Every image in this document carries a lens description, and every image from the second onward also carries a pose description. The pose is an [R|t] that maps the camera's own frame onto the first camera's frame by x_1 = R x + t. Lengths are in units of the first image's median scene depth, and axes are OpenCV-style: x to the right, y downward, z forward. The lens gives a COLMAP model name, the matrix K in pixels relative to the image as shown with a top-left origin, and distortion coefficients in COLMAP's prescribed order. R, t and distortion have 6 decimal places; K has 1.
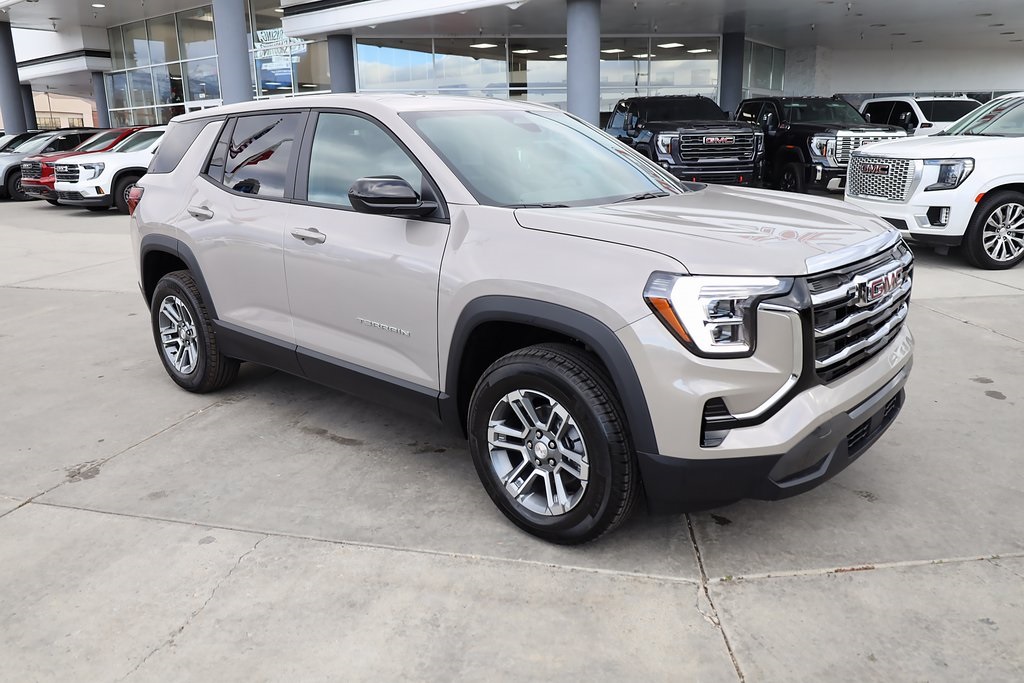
lens RADIAL K [[766.6, 0, 518.5], [0, 766.6, 333.4], [0, 0, 1]] dist [-0.028952, 0.002116]
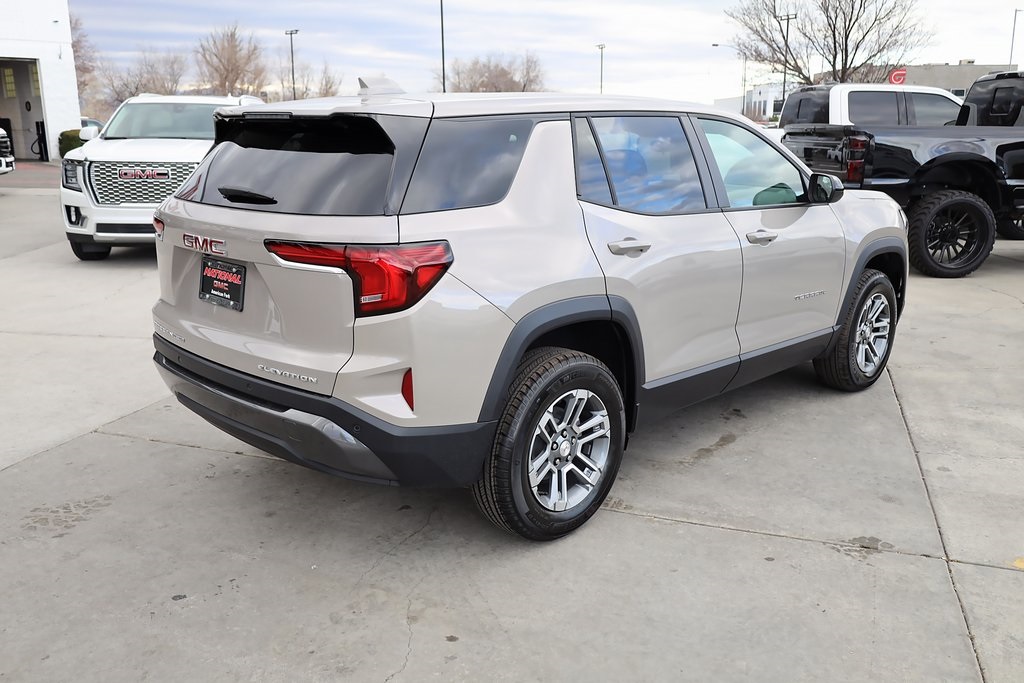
lens RADIAL K [[882.3, 0, 518.3], [0, 882.3, 337.3], [0, 0, 1]] dist [0.007994, -0.018017]
pose [[0.061523, -0.222303, 0.973035, -1.790266], [0.249258, 0.947415, 0.200689, -0.390481], [-0.966481, 0.230189, 0.113699, 1.445730]]
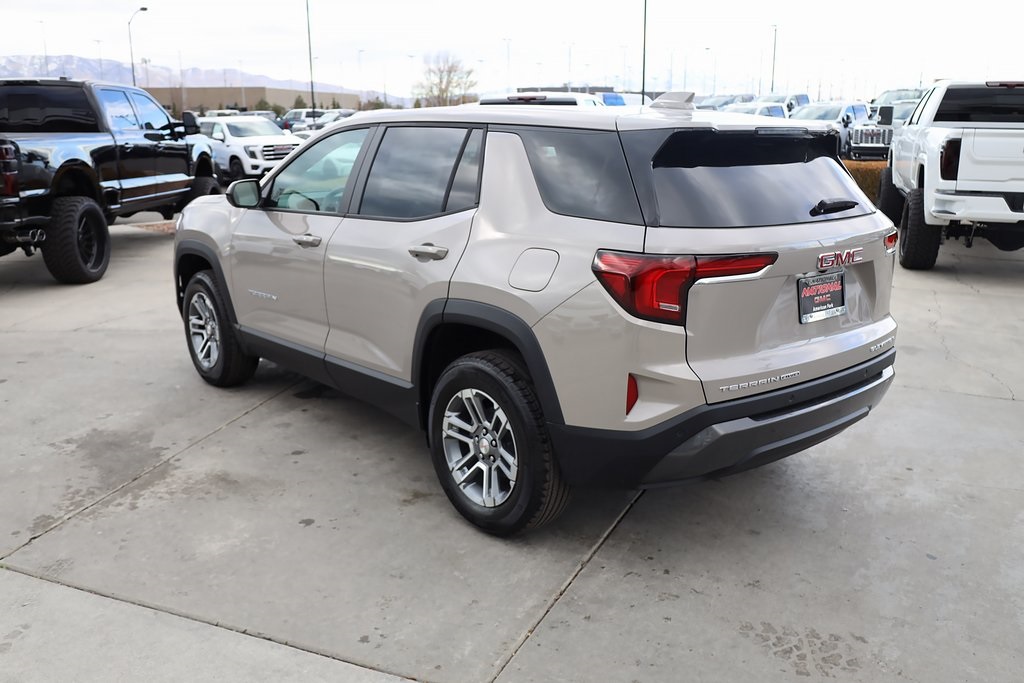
lens RADIAL K [[882.3, 0, 507.2], [0, 882.3, 345.3], [0, 0, 1]] dist [0.007994, -0.018017]
pose [[-0.987341, -0.027631, 0.156185, -0.504453], [0.050034, 0.880172, 0.472011, -0.820256], [-0.150512, 0.473851, -0.867647, 2.977289]]
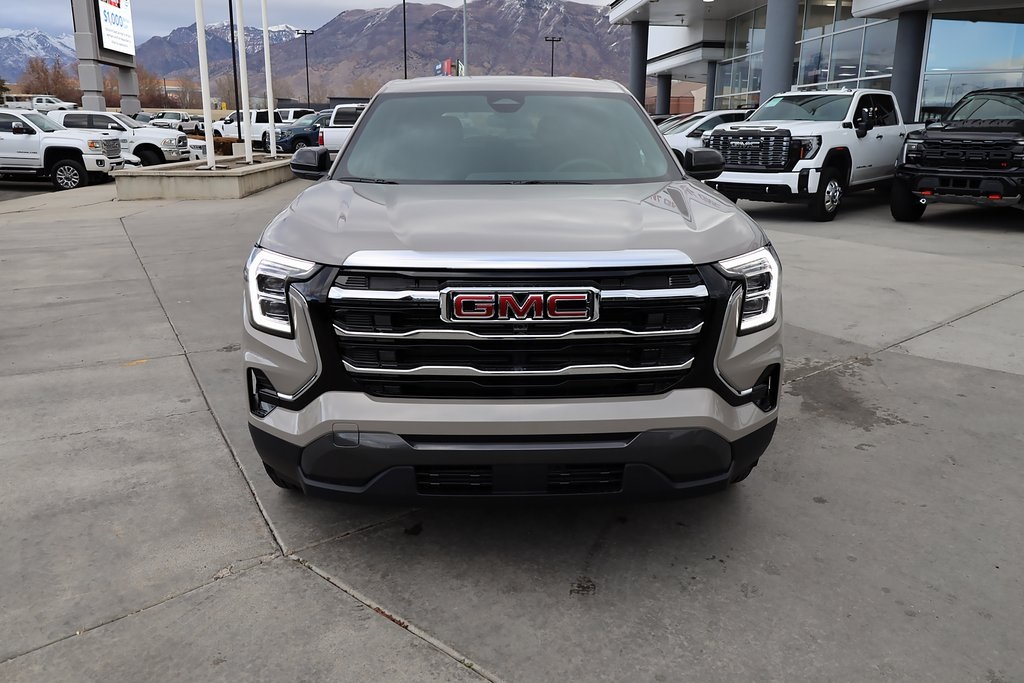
lens RADIAL K [[778.9, 0, 521.2], [0, 778.9, 345.3], [0, 0, 1]] dist [-0.022441, 0.016320]
pose [[0.682799, 0.216467, -0.697802, 0.983330], [-0.201097, 0.973891, 0.105339, -0.102638], [0.702385, 0.068400, 0.708503, 0.410979]]
